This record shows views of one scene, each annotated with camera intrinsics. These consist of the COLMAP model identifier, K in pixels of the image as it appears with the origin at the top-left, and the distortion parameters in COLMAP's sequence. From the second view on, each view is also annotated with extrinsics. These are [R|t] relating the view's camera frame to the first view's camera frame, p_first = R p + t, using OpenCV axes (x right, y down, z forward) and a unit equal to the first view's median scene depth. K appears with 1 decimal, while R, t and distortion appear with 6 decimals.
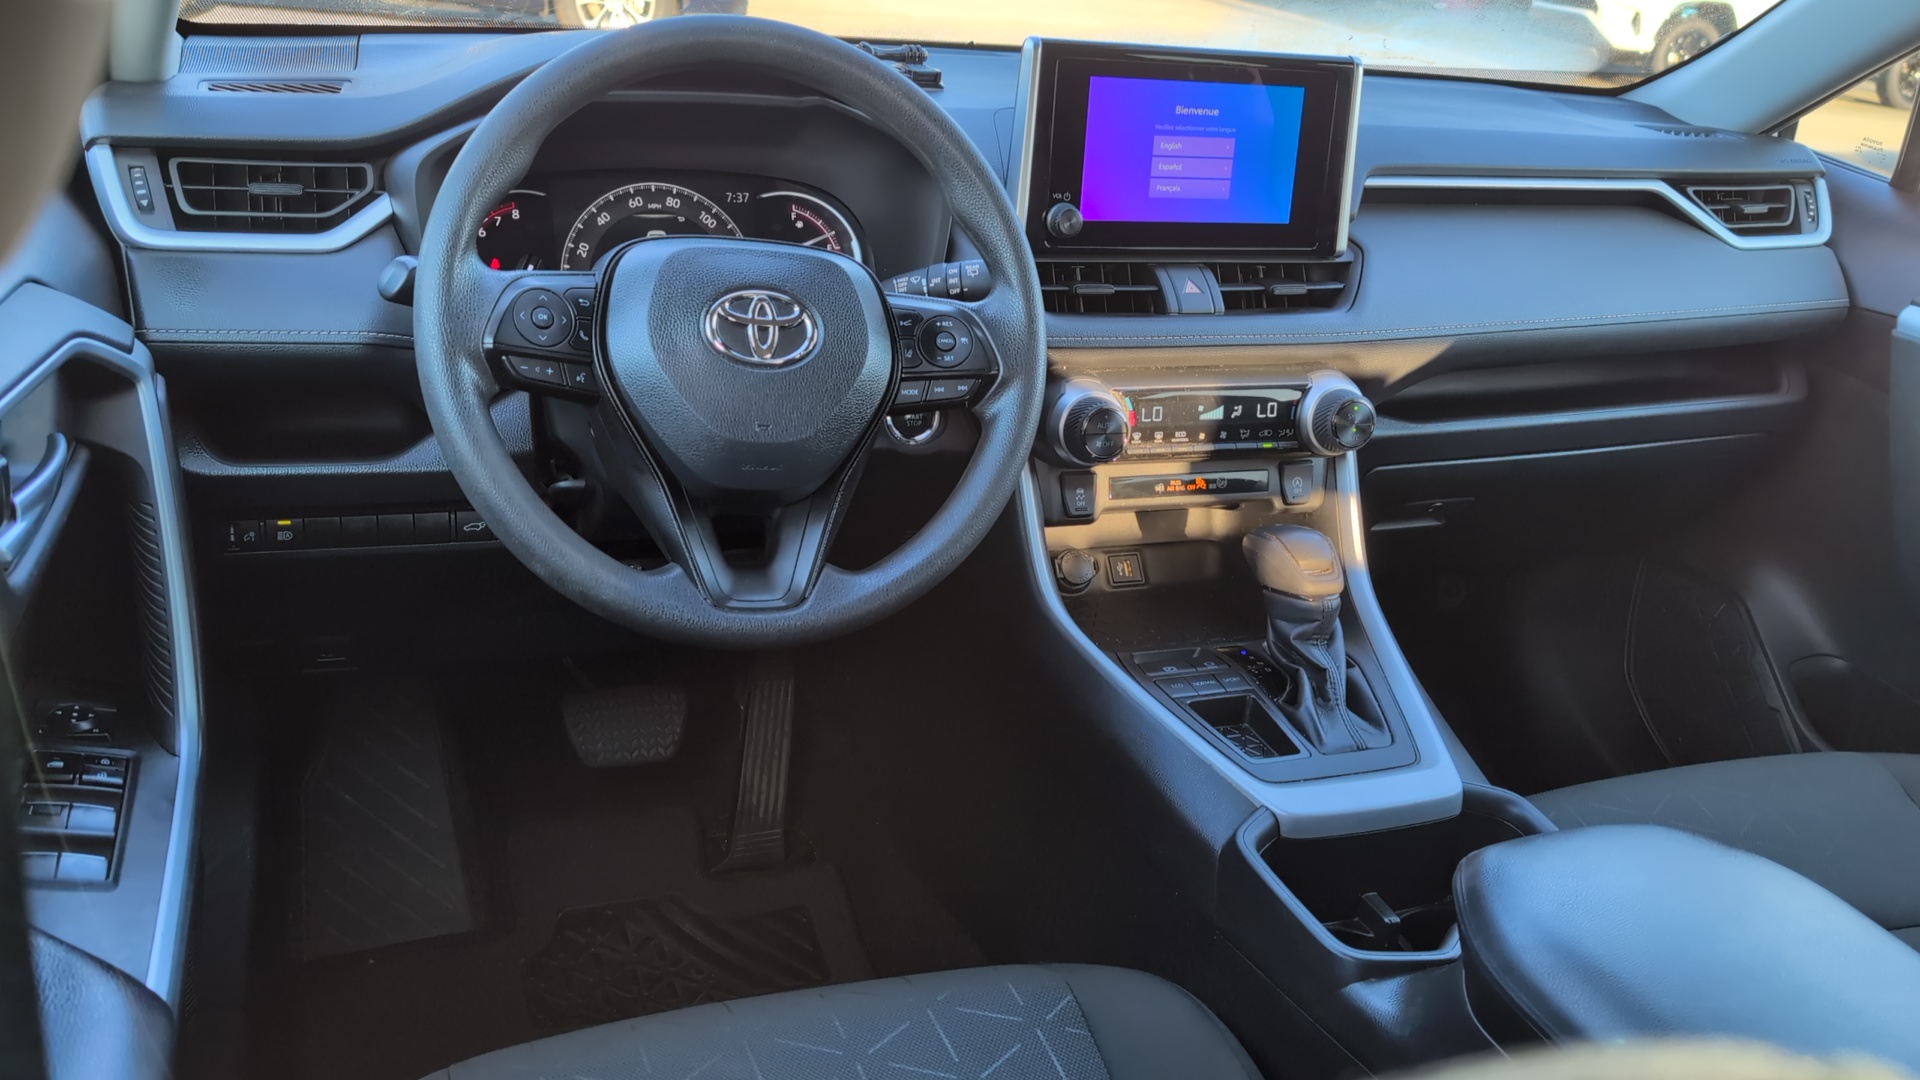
lens RADIAL K [[1505.6, 0, 969.1], [0, 1505.6, 540.4], [0, 0, 1]] dist [0.053016, -0.015989]
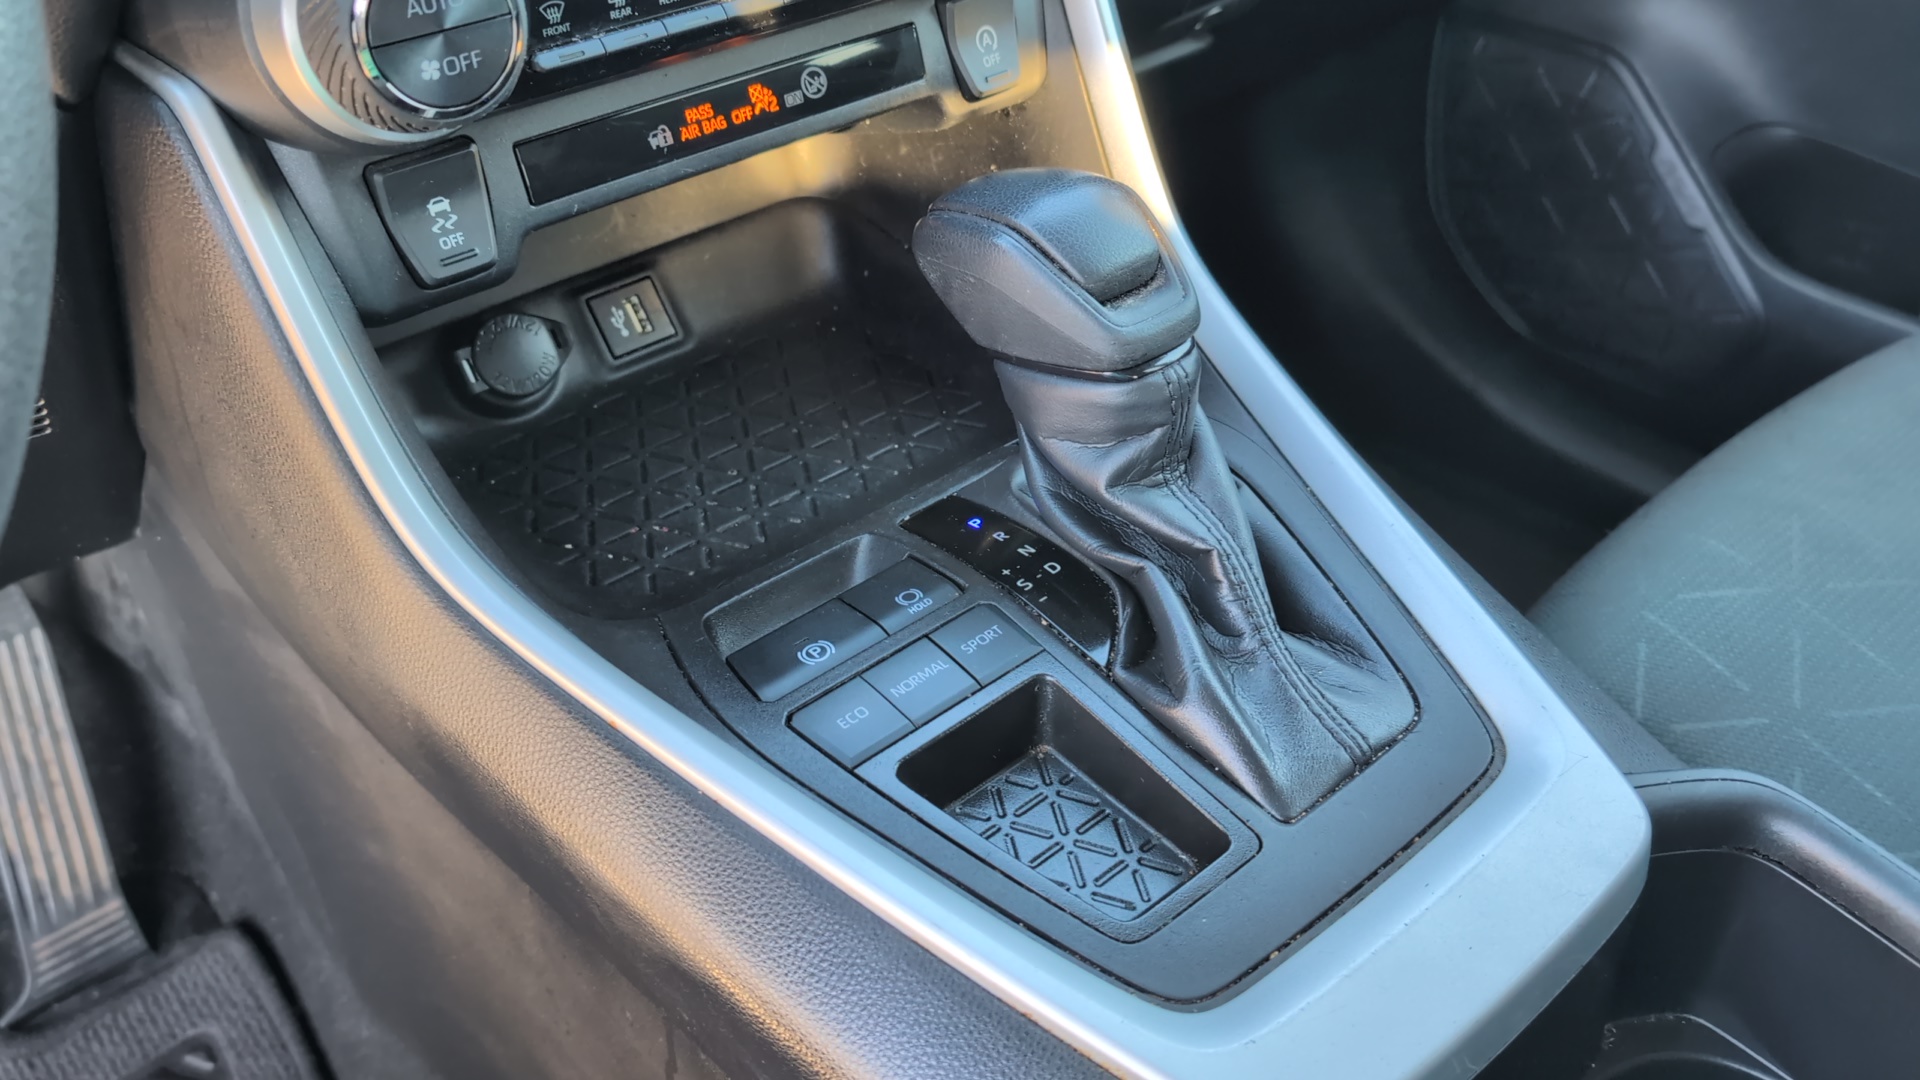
lens RADIAL K [[1505.6, 0, 951.3], [0, 1505.6, 538.6], [0, 0, 1]] dist [0.053016, -0.015989]
pose [[0.935288, -0.280228, 0.216121, 0.086655], [0.201328, 0.923587, 0.326274, -0.052070], [-0.291038, -0.261649, 0.920237, 0.620346]]
